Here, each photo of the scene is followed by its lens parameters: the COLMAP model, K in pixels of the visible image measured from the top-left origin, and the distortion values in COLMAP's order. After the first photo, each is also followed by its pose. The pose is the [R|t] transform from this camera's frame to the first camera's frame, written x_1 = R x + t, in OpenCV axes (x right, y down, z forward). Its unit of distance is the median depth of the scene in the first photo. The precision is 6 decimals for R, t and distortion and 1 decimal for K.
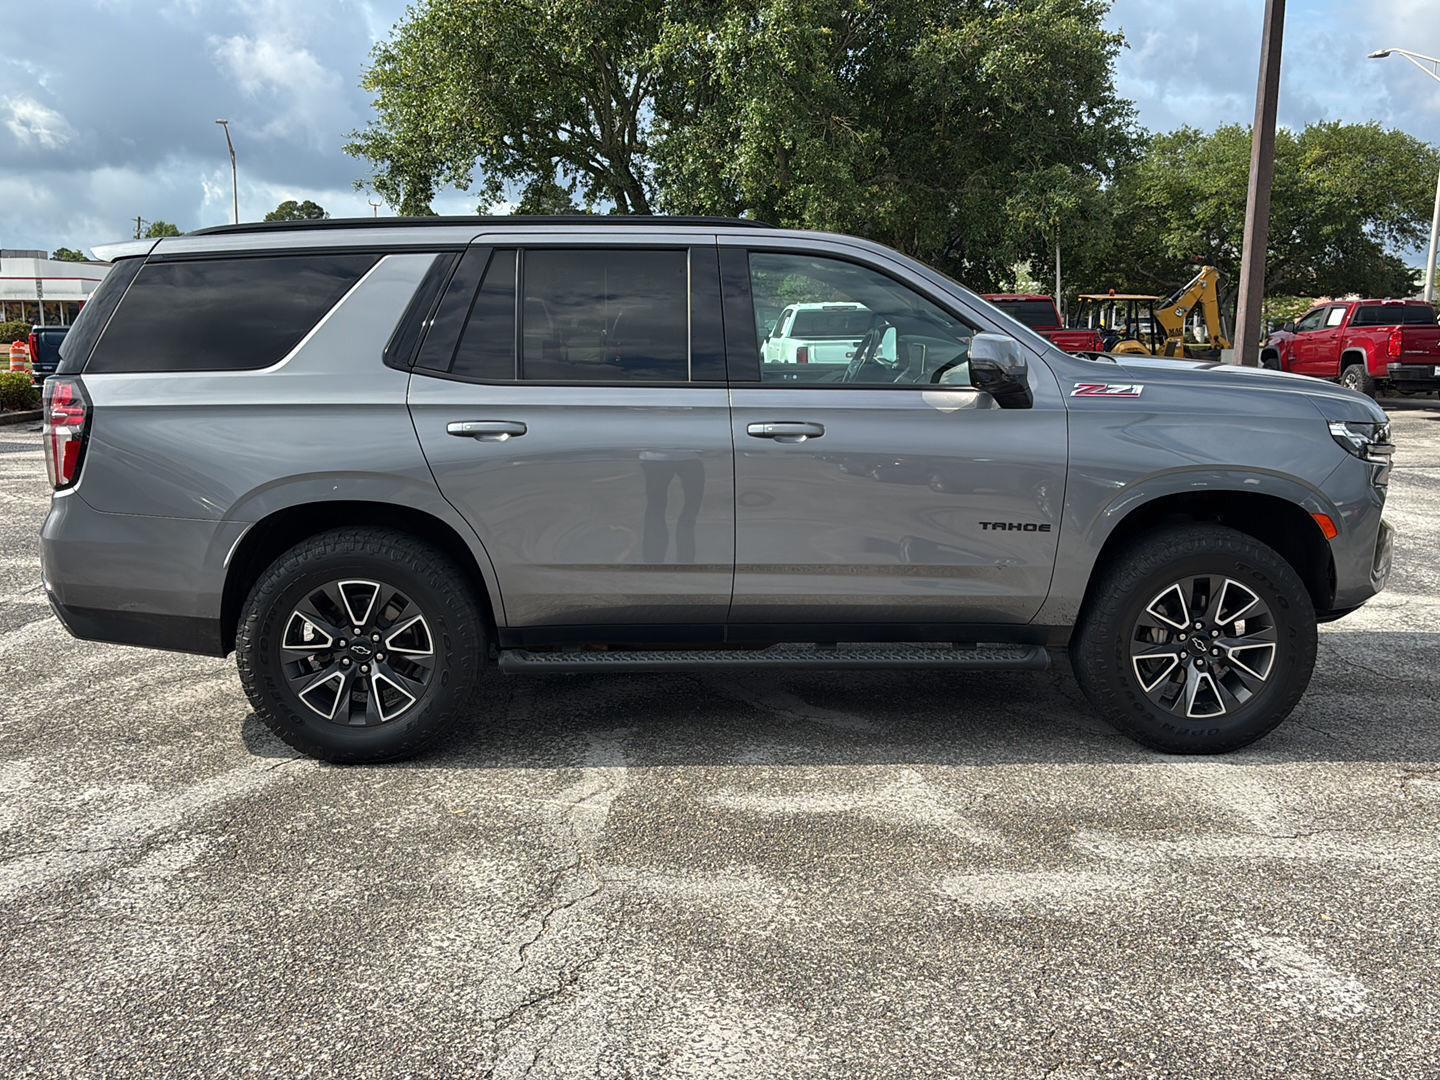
lens RADIAL K [[1391.6, 0, 720.0], [0, 1391.6, 540.0], [0, 0, 1]] dist [0.067845, -0.101153]
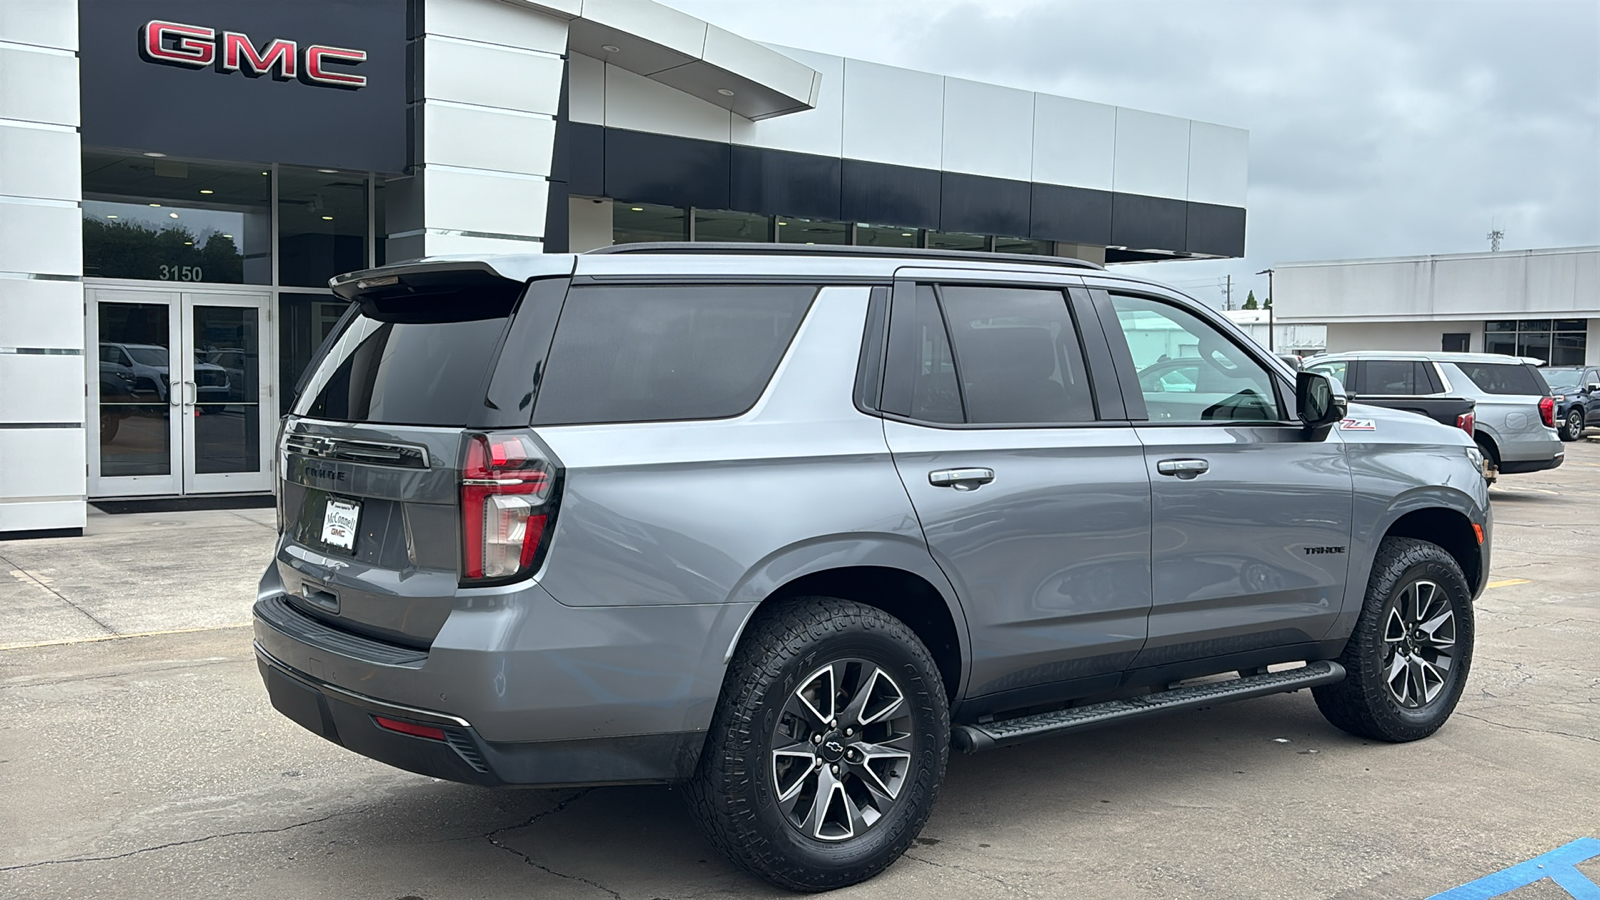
lens RADIAL K [[1457.4, 0, 800.0], [0, 1457.4, 450.0], [0, 0, 1]] dist [0.167610, -0.370567]
pose [[0.830167, -0.026803, 0.556870, -0.767750], [0.087365, 0.992758, -0.082458, -0.027740], [-0.550627, 0.117105, 0.826496, 0.267301]]
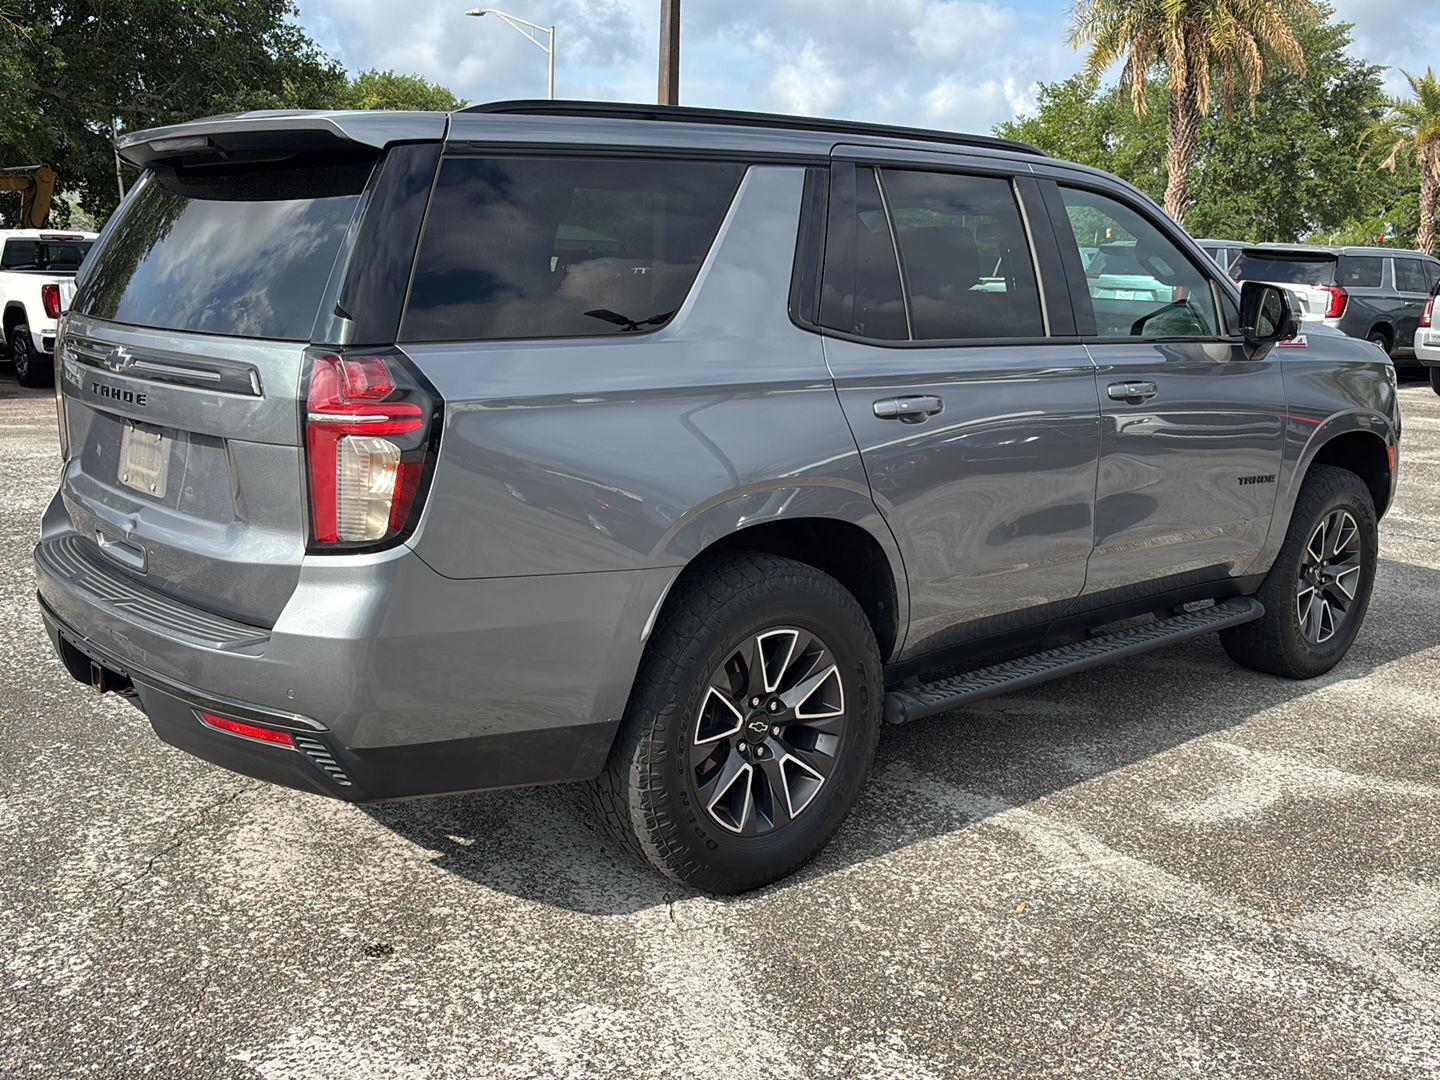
lens RADIAL K [[1391.6, 0, 720.0], [0, 1391.6, 540.0], [0, 0, 1]] dist [0.067845, -0.101153]
pose [[0.774196, -0.106281, 0.623960, -0.711846], [0.080670, 0.994331, 0.069273, -0.067017], [-0.627784, -0.003296, 0.778380, 0.467536]]
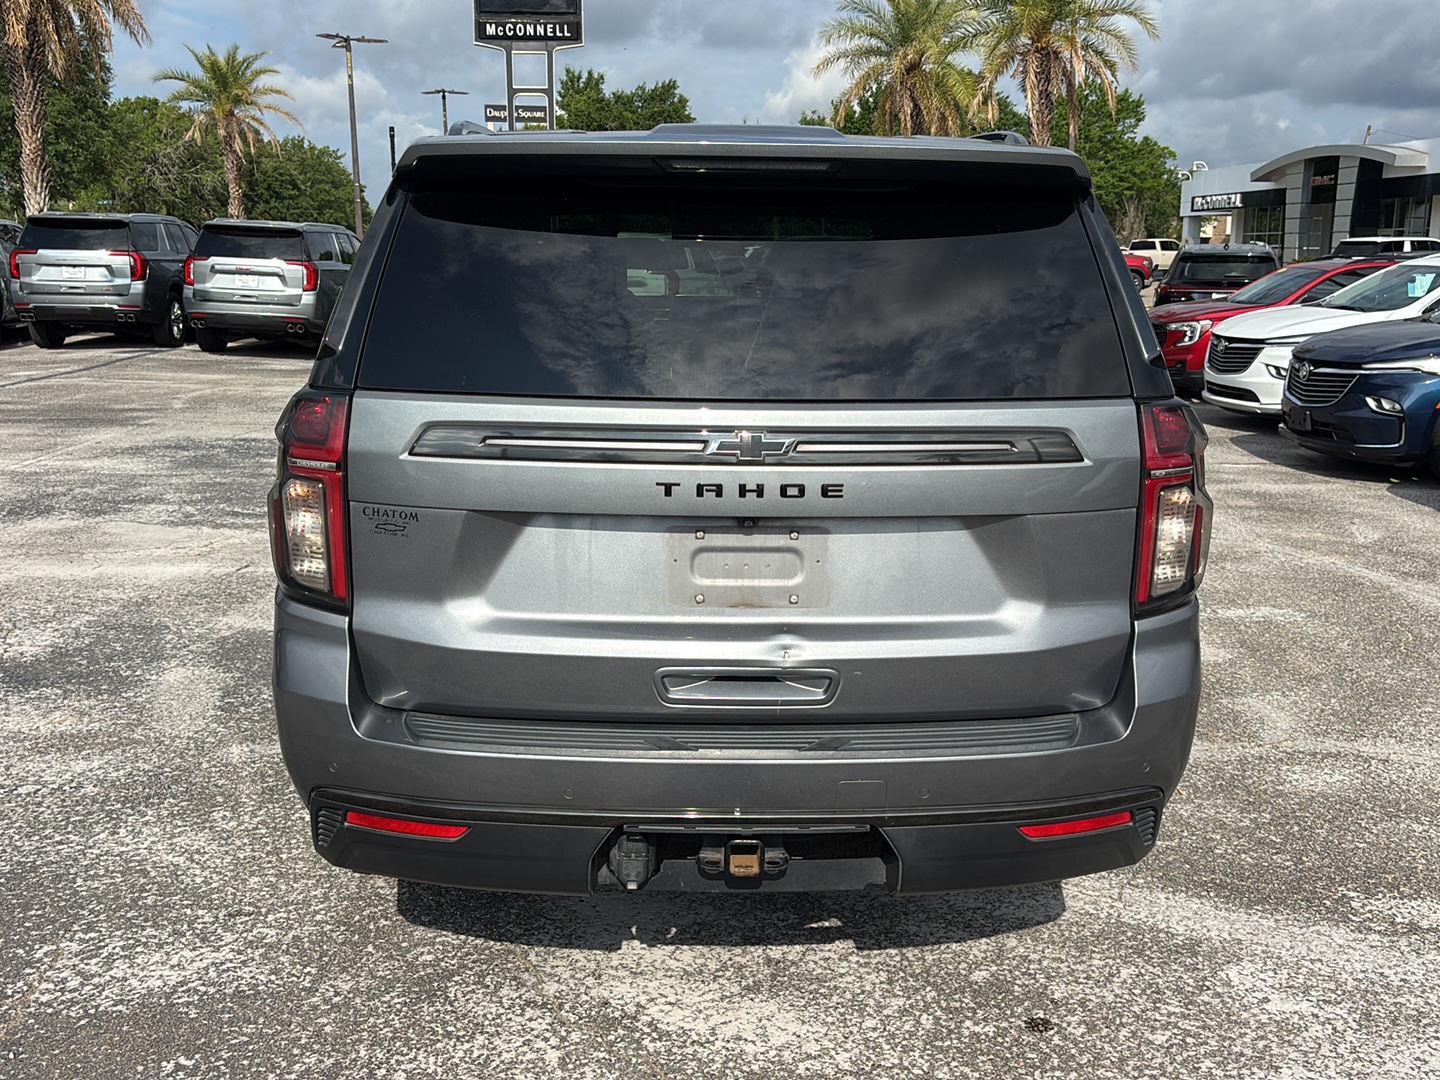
lens RADIAL K [[1391.6, 0, 720.0], [0, 1391.6, 540.0], [0, 0, 1]] dist [0.067845, -0.101153]
pose [[0.000005, -0.202707, 0.979239, -1.012244], [0.148476, 0.968386, 0.200460, -0.198265], [-0.988916, 0.145393, 0.030102, 1.160826]]
